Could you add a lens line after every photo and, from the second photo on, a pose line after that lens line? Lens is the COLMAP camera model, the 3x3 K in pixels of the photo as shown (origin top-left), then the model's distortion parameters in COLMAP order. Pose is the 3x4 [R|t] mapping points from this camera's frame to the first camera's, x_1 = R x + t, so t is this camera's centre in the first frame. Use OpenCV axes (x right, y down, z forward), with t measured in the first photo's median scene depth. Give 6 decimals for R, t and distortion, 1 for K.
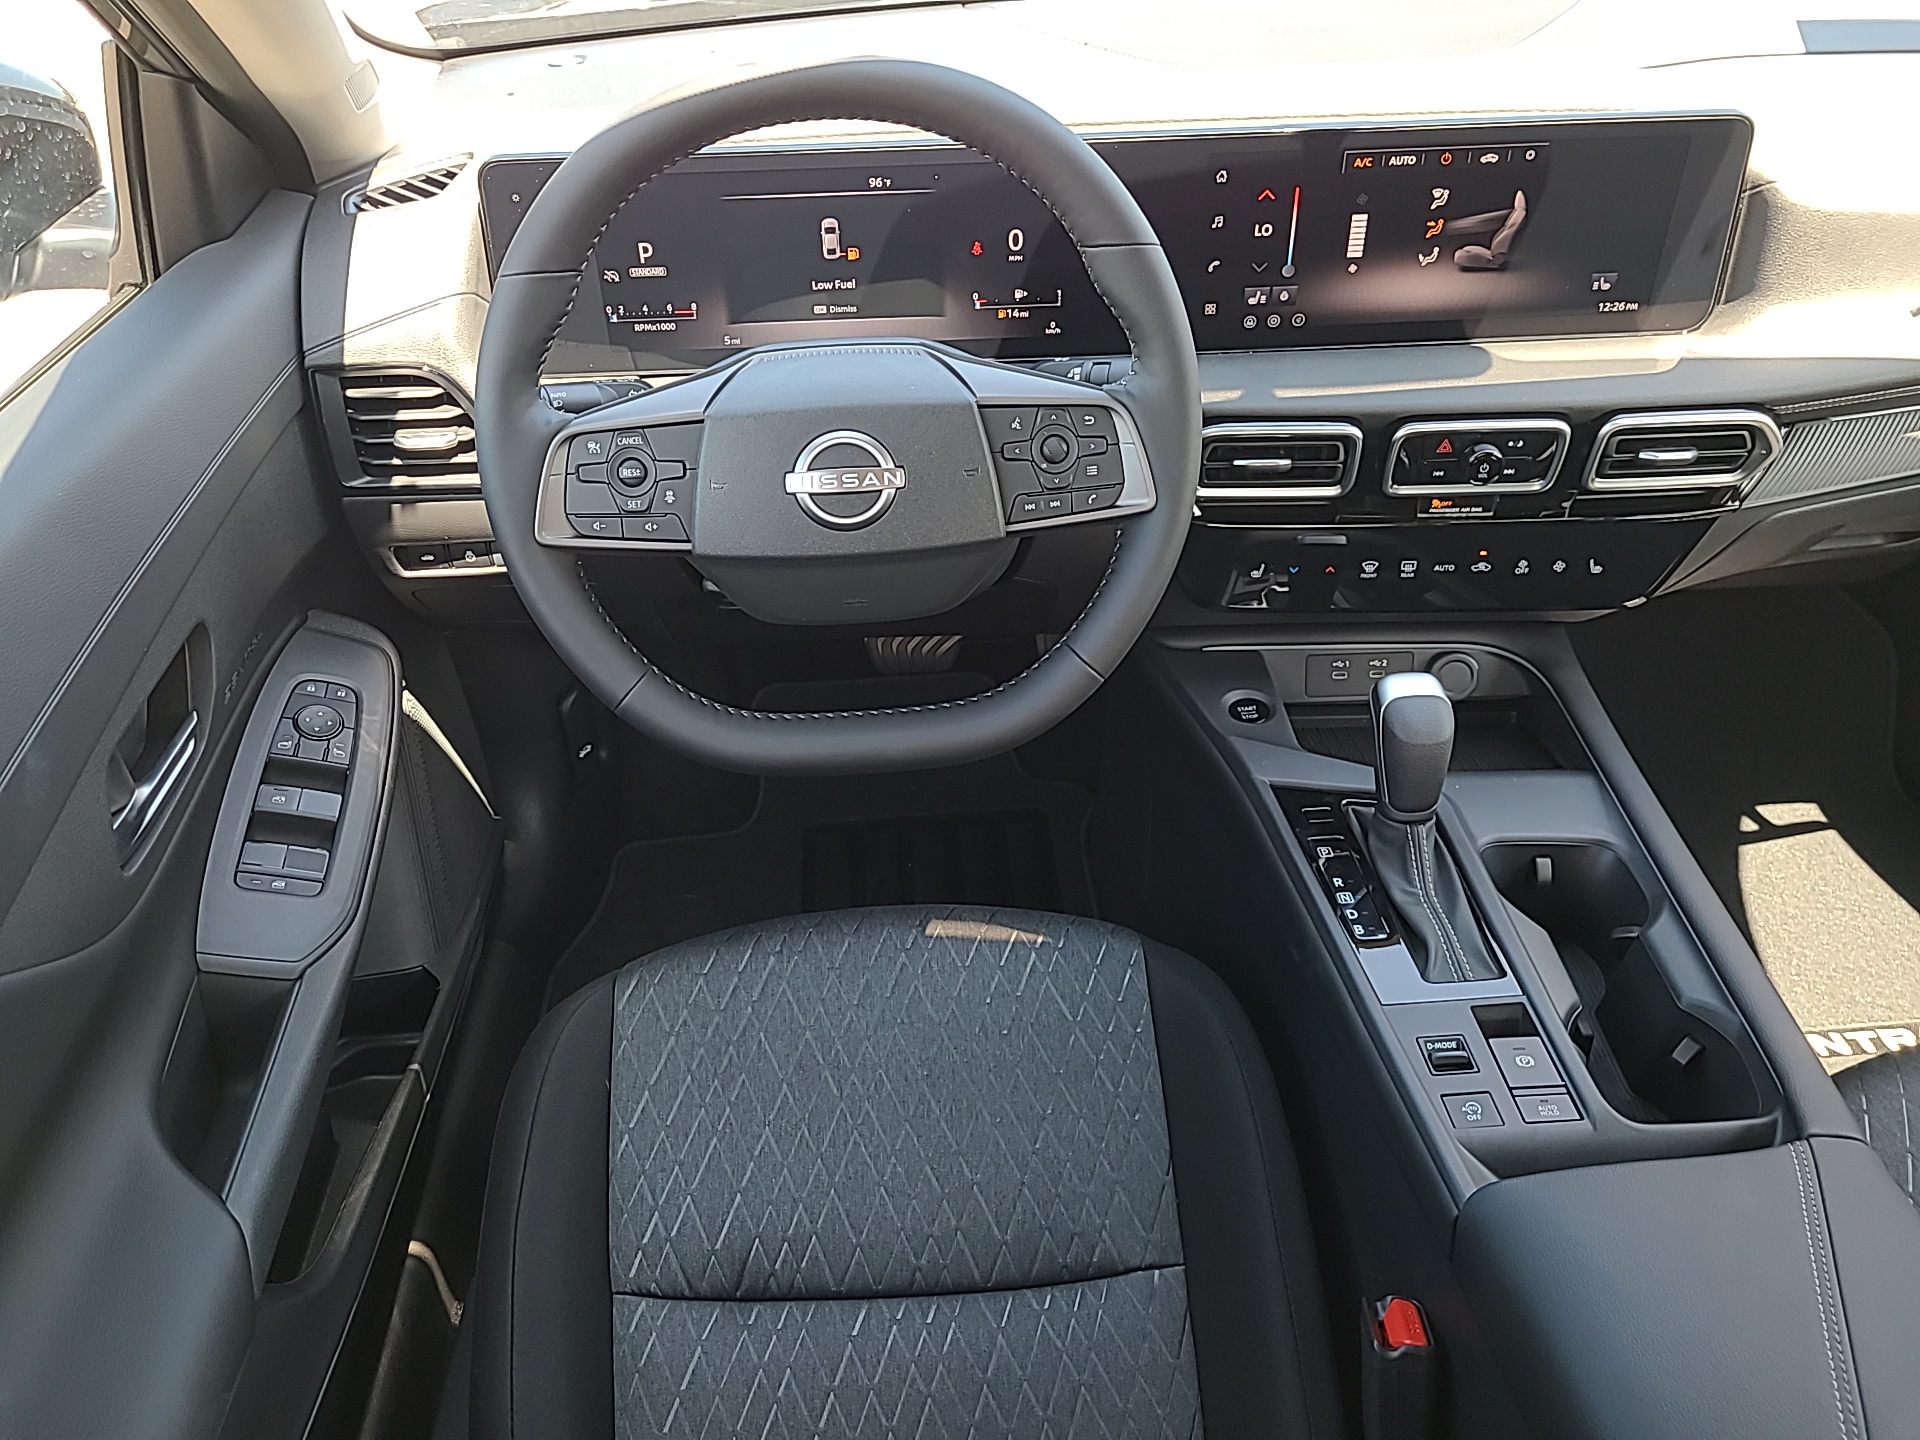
lens RADIAL K [[1466.0, 0, 946.8], [0, 1466.0, 717.6], [0, 0, 1]] dist [0.048232, -0.047652]
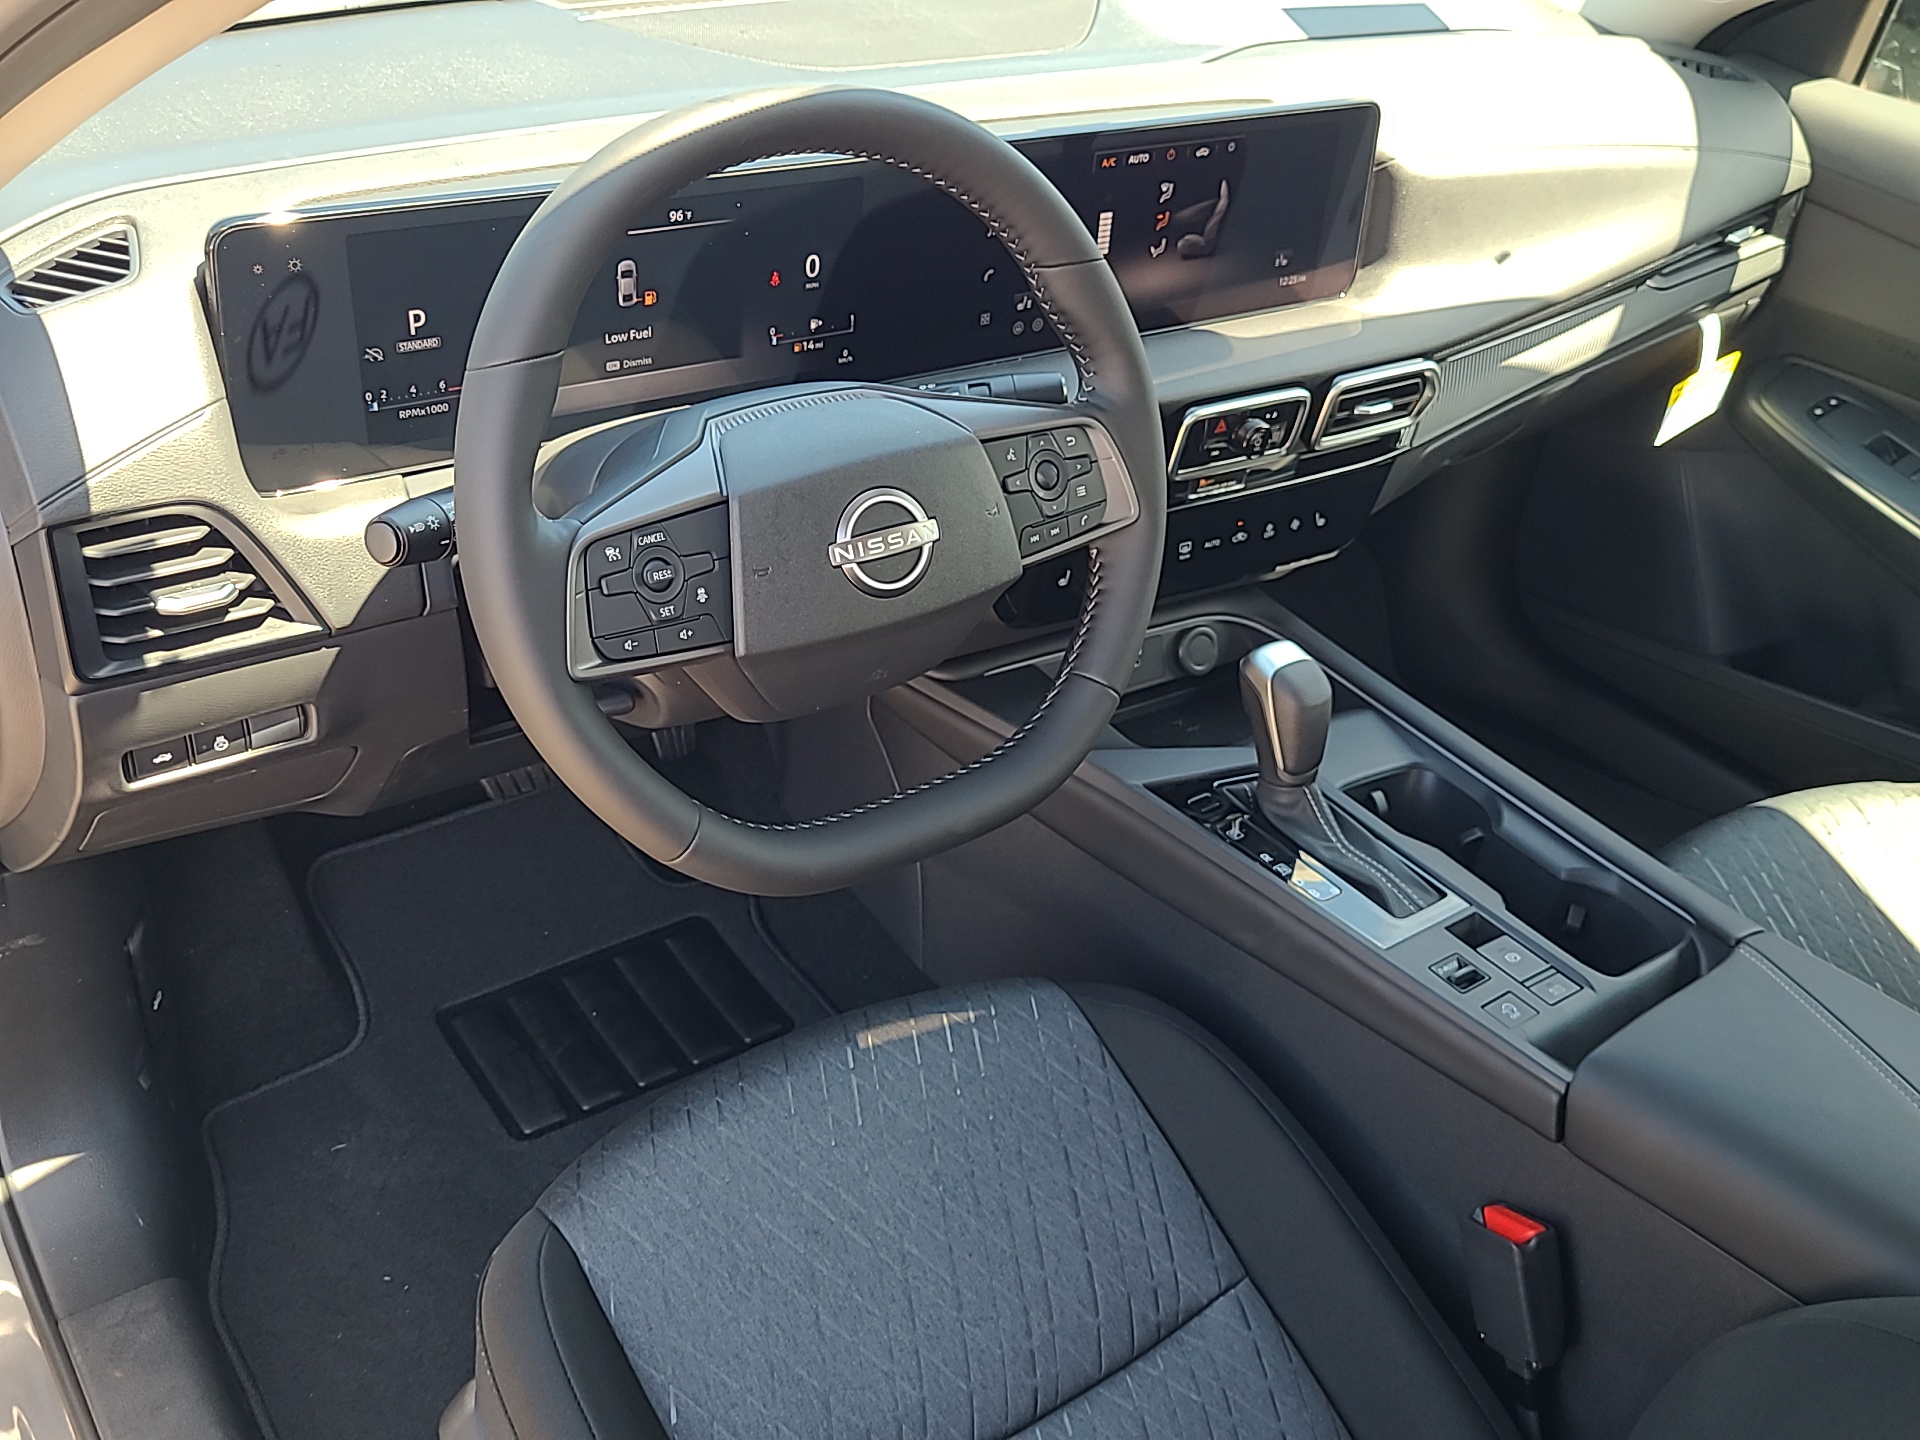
lens RADIAL K [[1782.7, 0, 960.0], [0, 1782.7, 720.0], [0, 0, 1]] dist [0.032169, -0.015509]
pose [[0.836558, -0.215385, 0.503766, -0.492701], [0.236869, 0.971294, 0.021931, -0.055230], [-0.494028, 0.100980, 0.863562, 0.032392]]
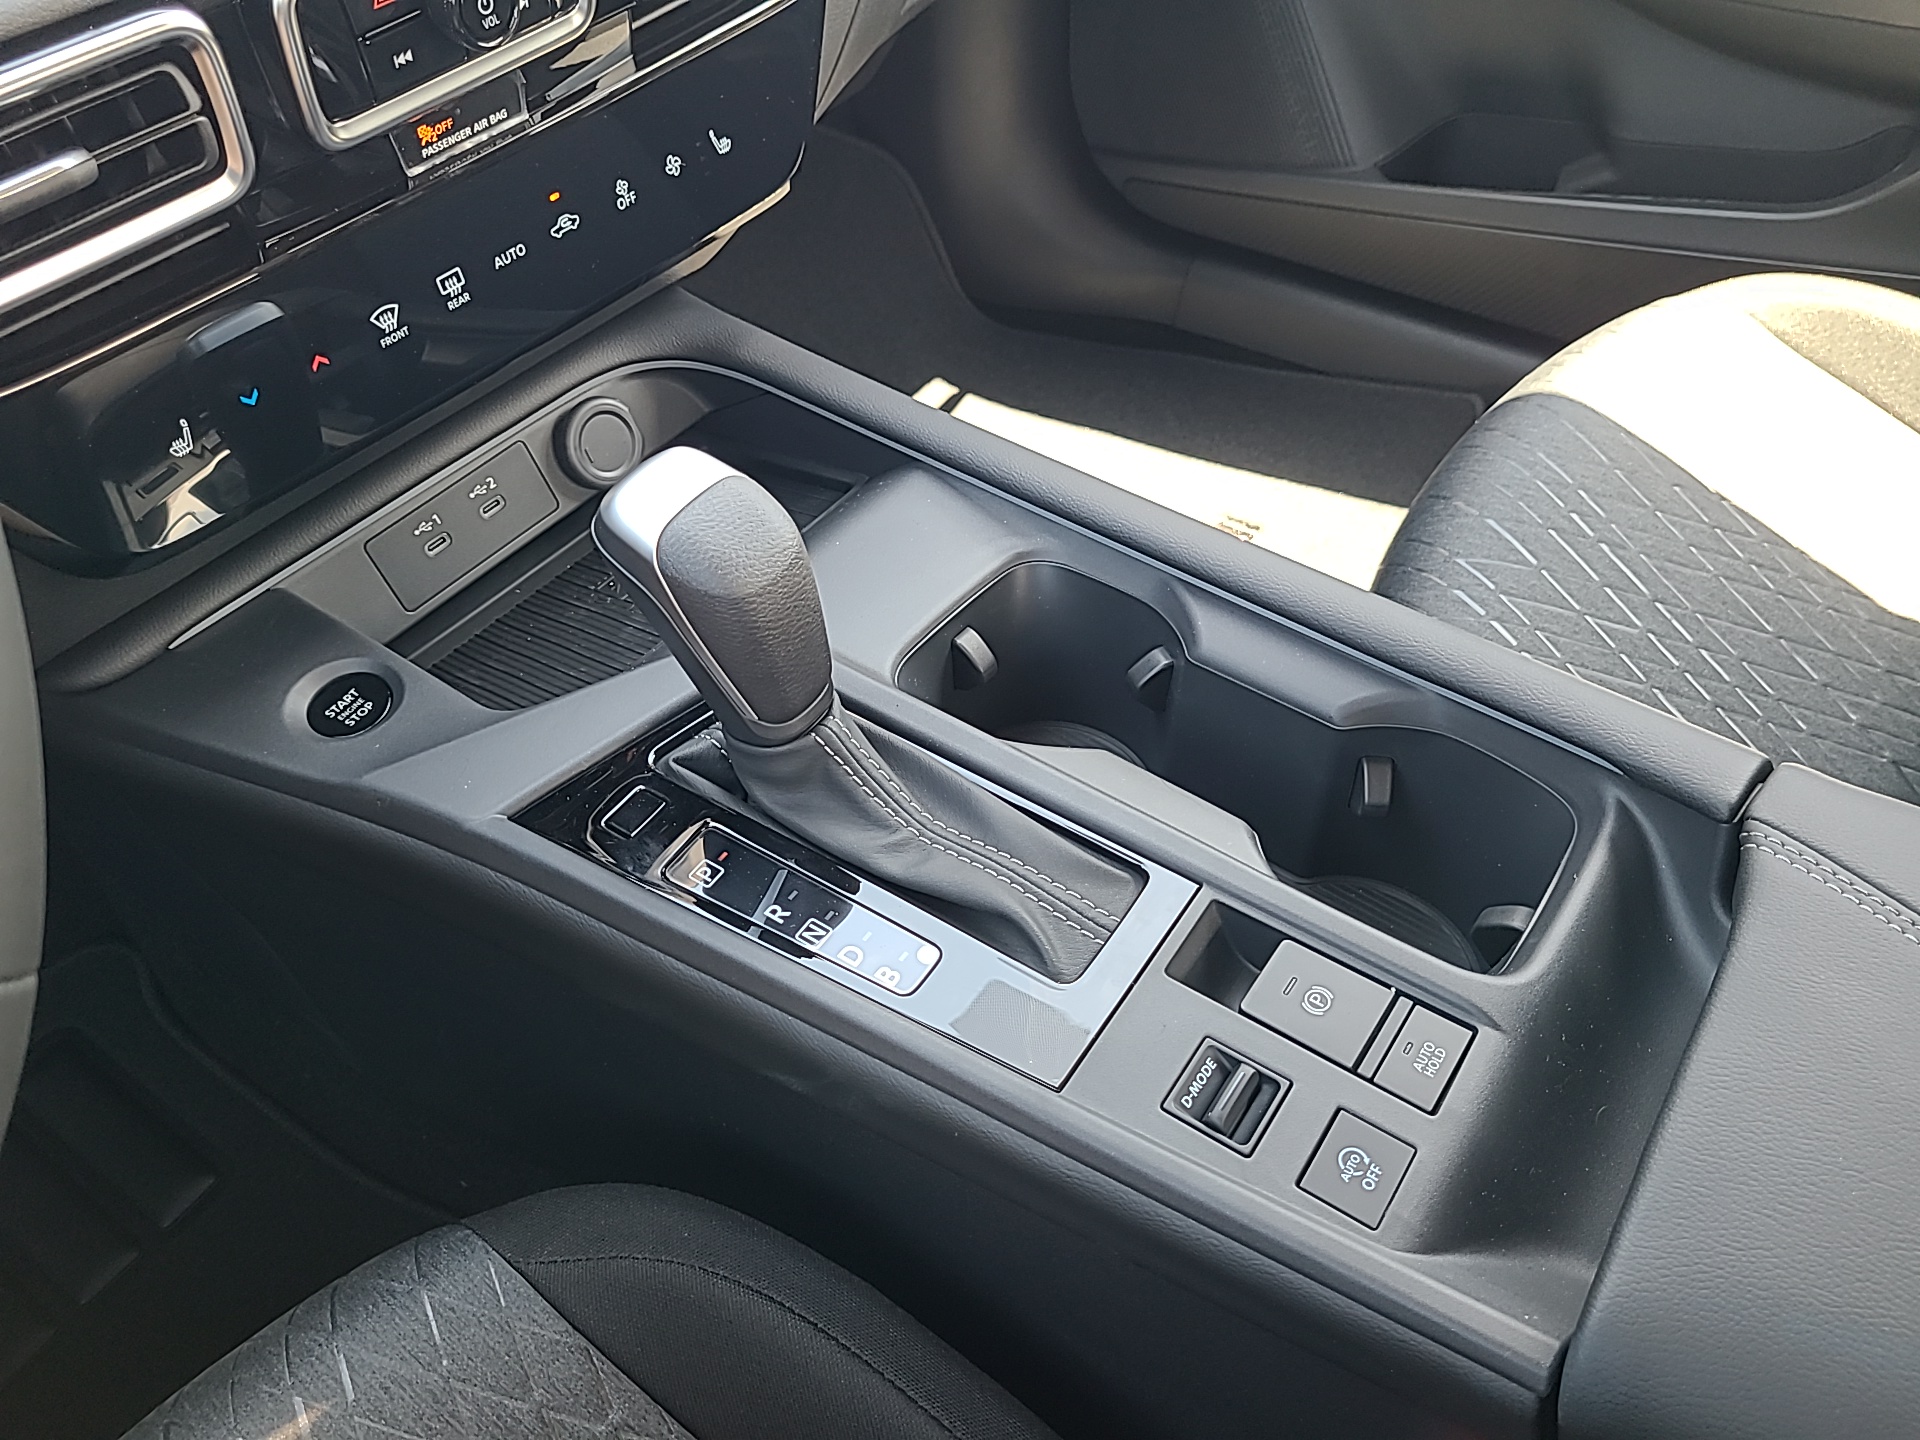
lens RADIAL K [[1466.0, 0, 946.8], [0, 1466.0, 717.6], [0, 0, 1]] dist [0.048232, -0.047652]
pose [[0.628578, -0.579960, 0.518205, 0.085589], [0.496997, 0.812029, 0.305946, -0.057877], [-0.598233, 0.065236, 0.798662, 0.558885]]
